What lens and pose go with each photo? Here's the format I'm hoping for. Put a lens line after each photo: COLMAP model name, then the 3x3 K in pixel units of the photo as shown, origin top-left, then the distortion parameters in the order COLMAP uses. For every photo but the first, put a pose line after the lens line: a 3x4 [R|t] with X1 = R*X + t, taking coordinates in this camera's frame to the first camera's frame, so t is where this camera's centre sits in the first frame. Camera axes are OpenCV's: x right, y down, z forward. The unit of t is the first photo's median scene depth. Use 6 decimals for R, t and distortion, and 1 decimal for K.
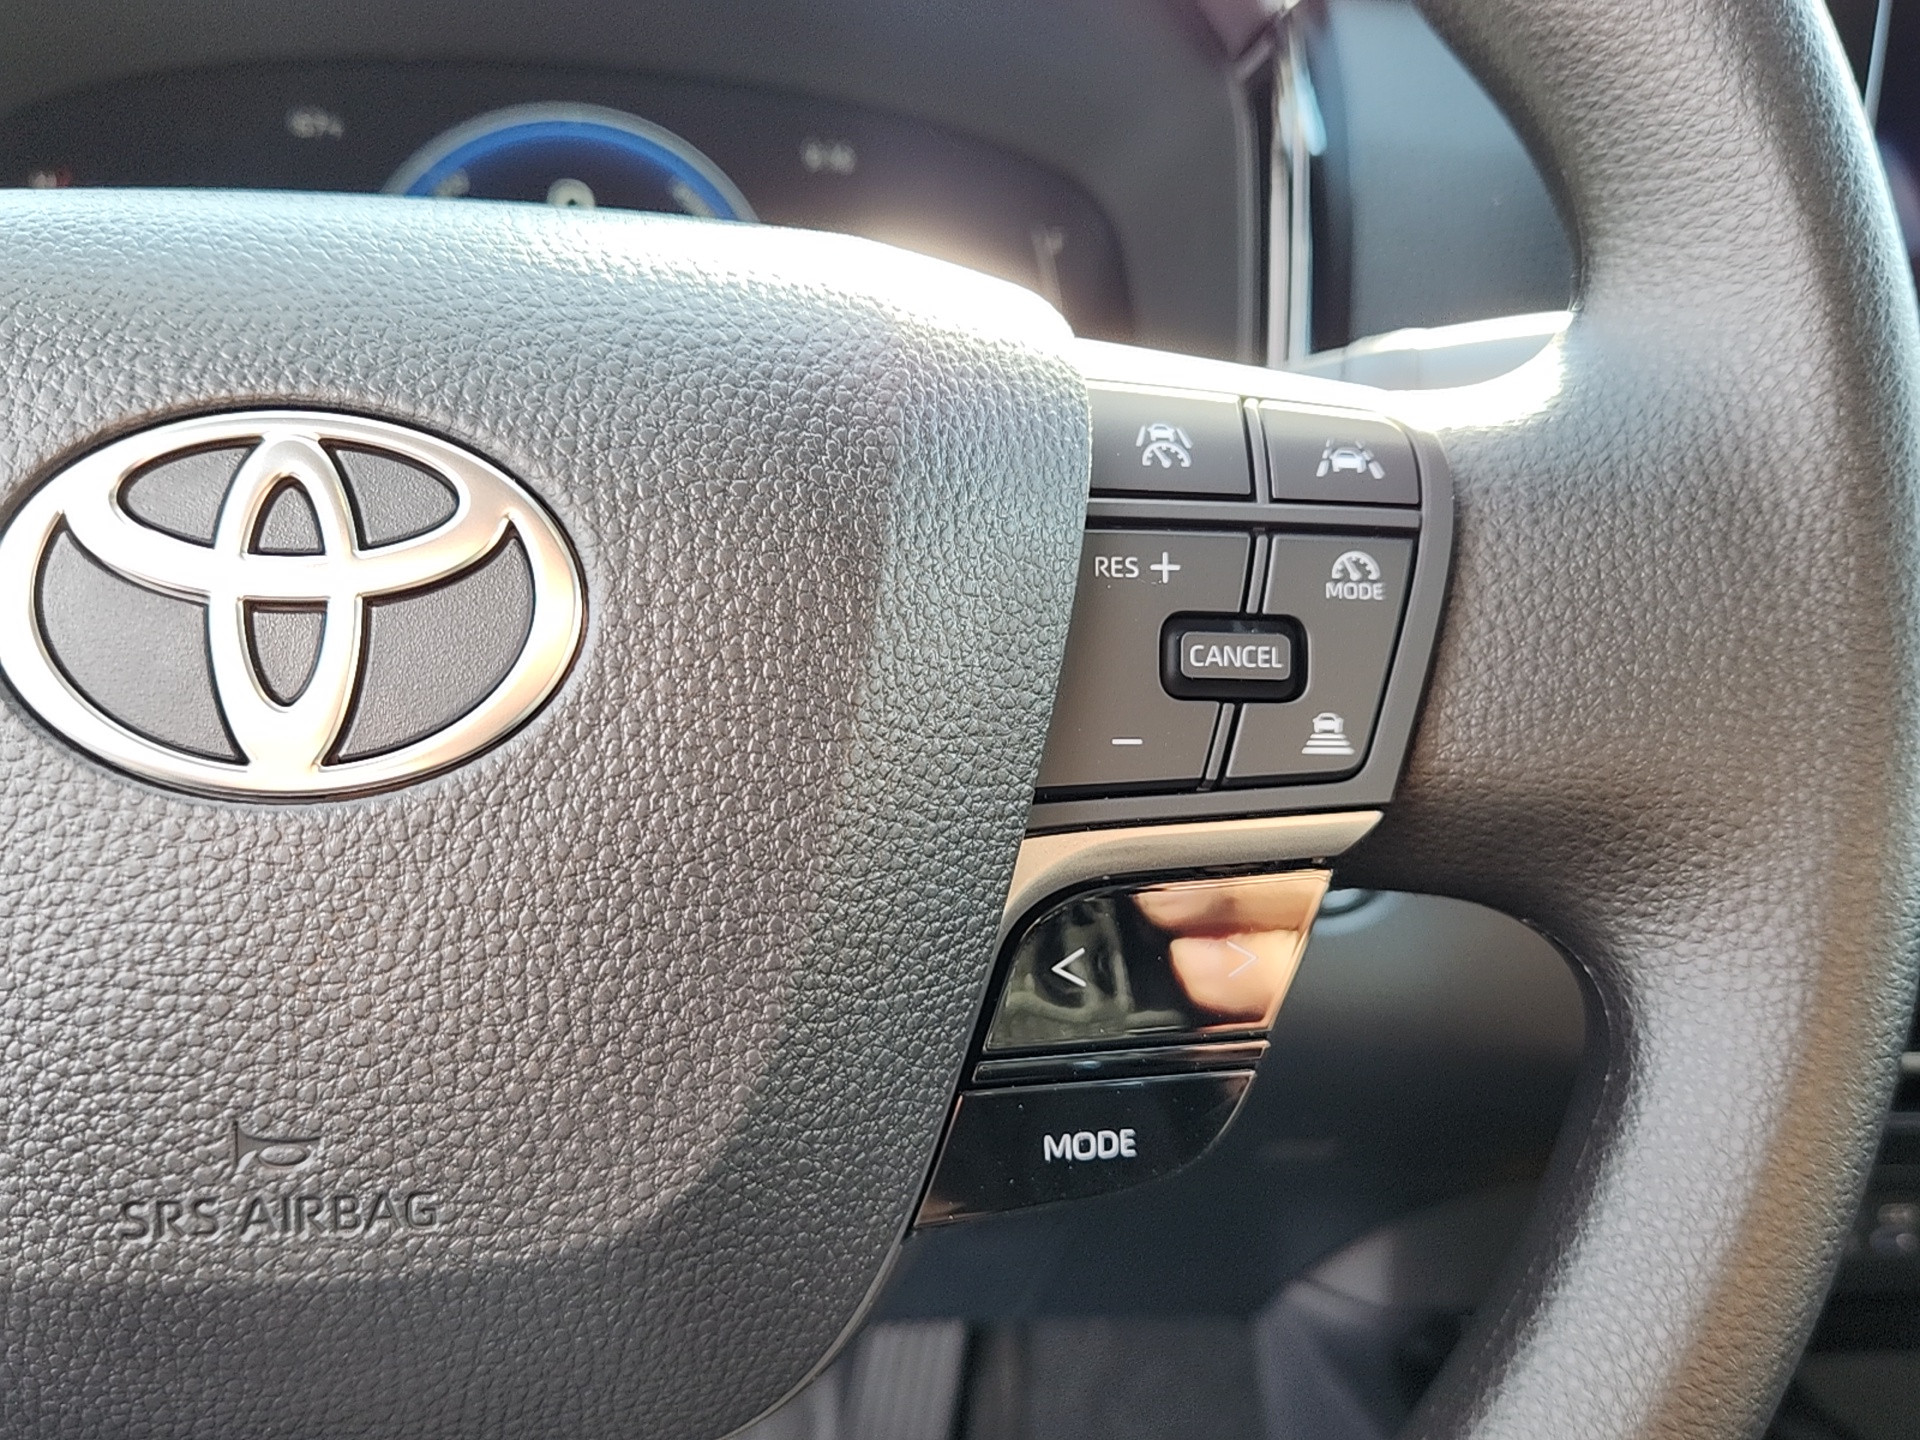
lens RADIAL K [[1826.7, 0, 962.1], [0, 1826.7, 715.0], [0, 0, 1]] dist [0.083141, -0.044493]
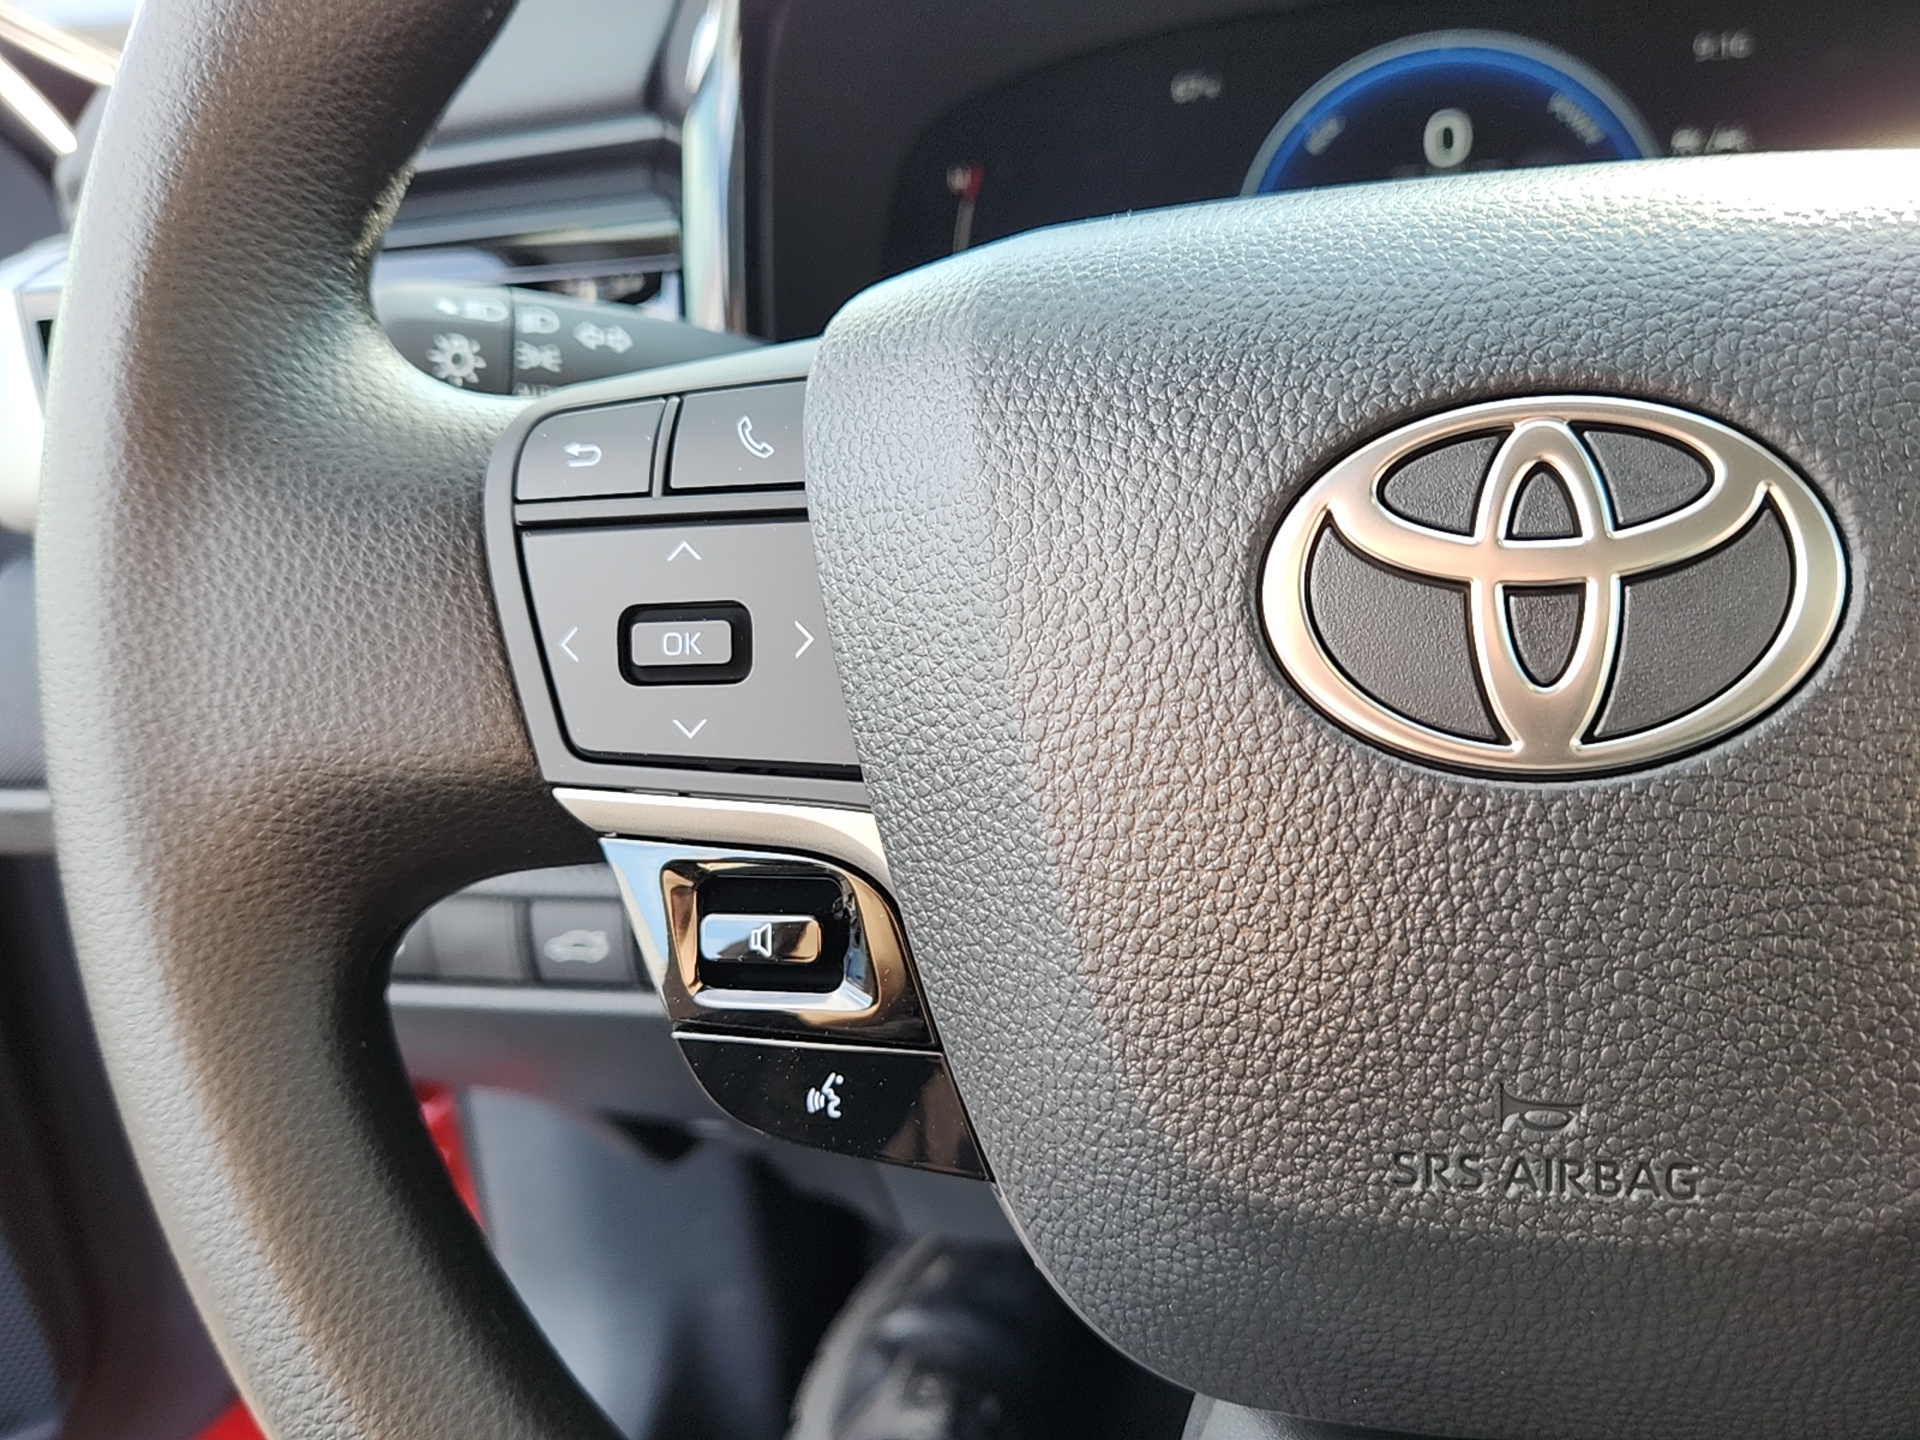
lens RADIAL K [[1826.7, 0, 962.1], [0, 1826.7, 715.0], [0, 0, 1]] dist [0.083141, -0.044493]
pose [[0.954307, -0.012738, -0.298557, -0.368492], [0.027489, 0.998597, 0.045259, -0.044353], [0.297561, -0.051398, 0.953318, -0.072428]]
